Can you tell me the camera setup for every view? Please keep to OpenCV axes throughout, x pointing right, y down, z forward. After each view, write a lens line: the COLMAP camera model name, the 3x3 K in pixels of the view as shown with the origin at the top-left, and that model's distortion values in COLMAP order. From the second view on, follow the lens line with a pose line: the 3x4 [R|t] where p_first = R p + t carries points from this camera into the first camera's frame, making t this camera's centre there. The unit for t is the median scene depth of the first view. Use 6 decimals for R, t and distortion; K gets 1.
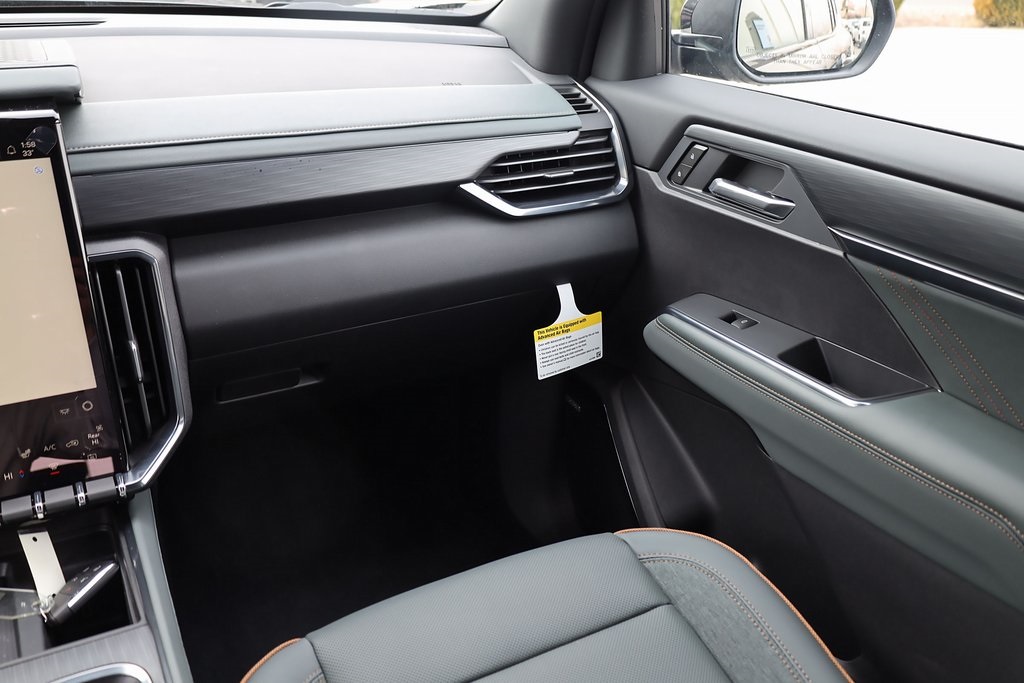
lens RADIAL K [[921.1, 0, 512.0], [0, 921.1, 341.5], [0, 0, 1]] dist [0.007628, 0.006751]
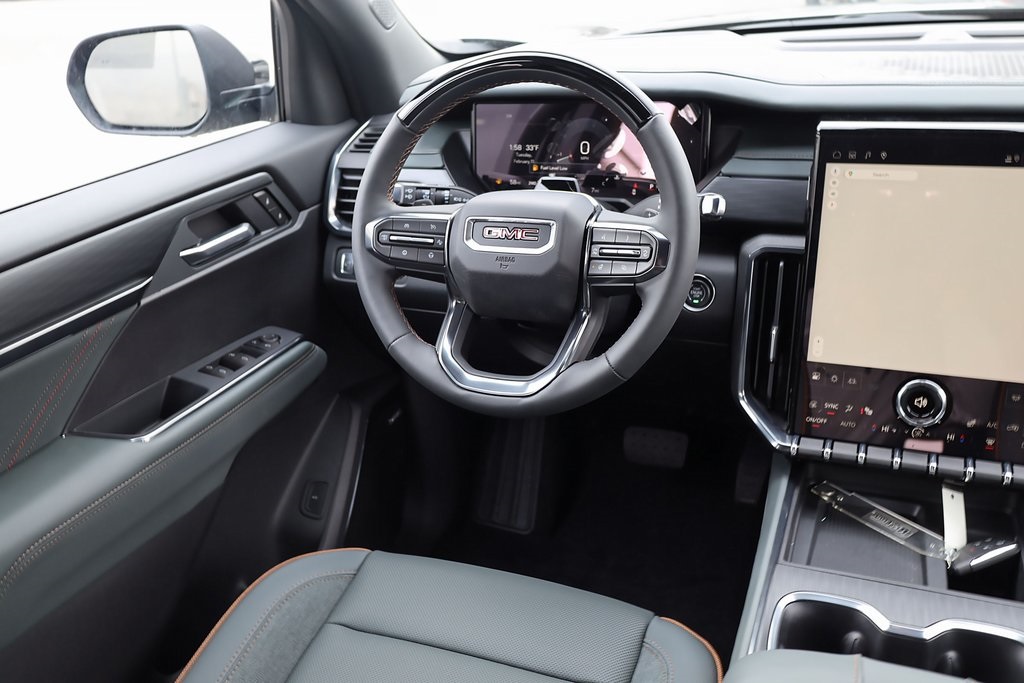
lens RADIAL K [[900.8, 0, 512.0], [0, 900.8, 341.5], [0, 0, 1]] dist [-0.006740, -0.002552]
pose [[0.624849, 0.265926, -0.734062, -0.071870], [-0.247804, 0.959142, 0.136528, 0.010515], [0.740376, 0.096594, 0.665216, -0.127450]]
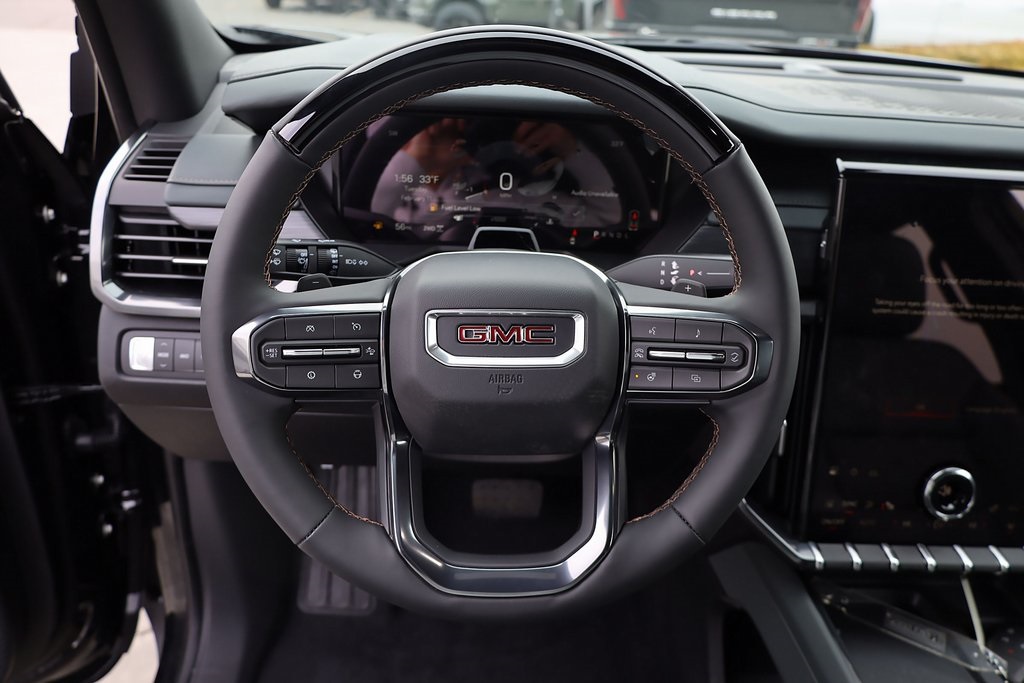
lens RADIAL K [[700.8, 0, 523.1], [0, 700.8, 336.5], [0, 0, 1]] dist [-0.002017, 0.003037]
pose [[0.890965, 0.229921, -0.391559, -0.560696], [-0.221216, 0.972859, 0.067896, 0.001345], [0.396542, 0.026126, 0.917645, 0.068008]]
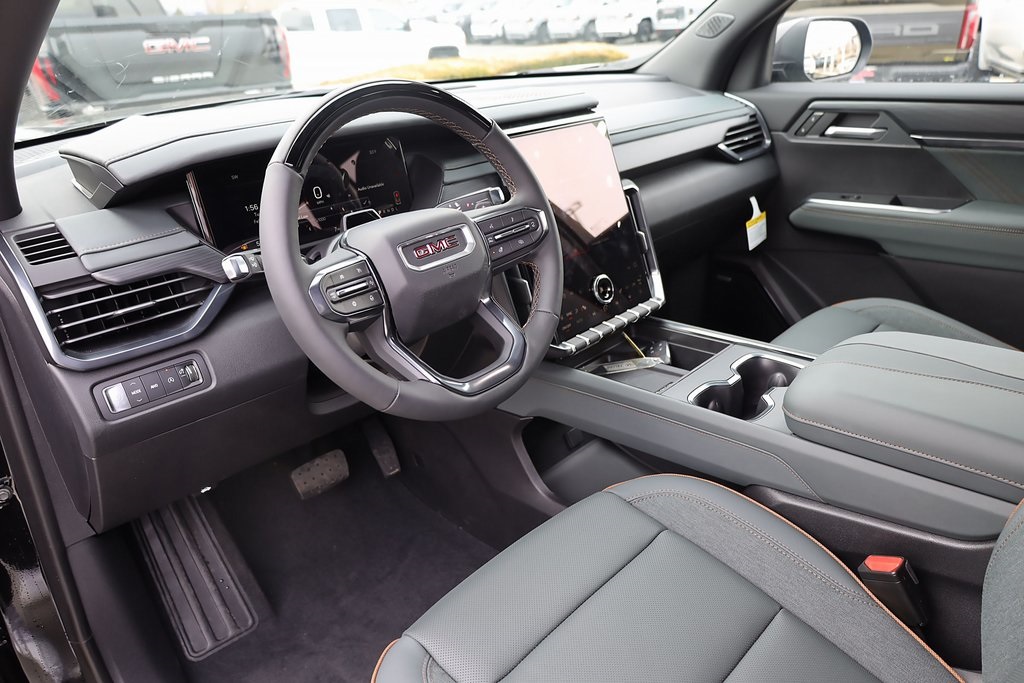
lens RADIAL K [[710.7, 0, 541.6], [0, 710.7, 317.4], [0, 0, 1]] dist [0.007294, 0.001745]
pose [[0.948492, -0.180339, 0.260462, -0.826617], [0.192928, 0.980934, -0.023382, 0.137270], [-0.251279, 0.072428, 0.965201, -0.285651]]
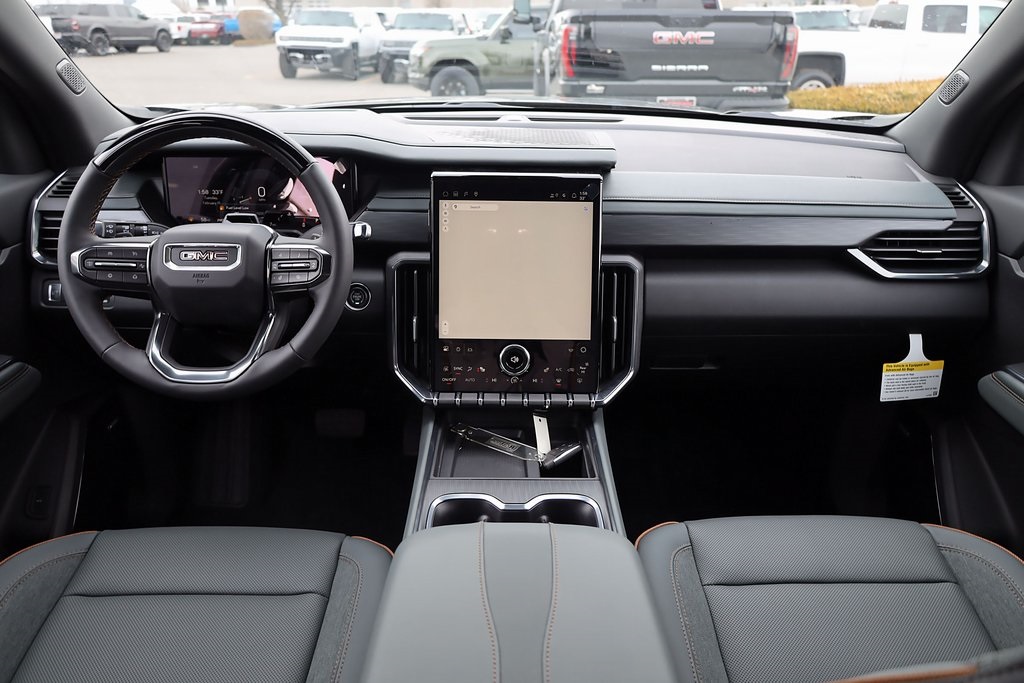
lens RADIAL K [[706.8, 0, 517.3], [0, 706.8, 343.3], [0, 0, 1]] dist [-0.010272, 0.001106]
pose [[0.882427, 0.184072, -0.432944, -0.008980], [-0.192543, 0.980979, 0.024635, 0.038896], [0.429244, 0.061622, 0.901084, -0.164989]]
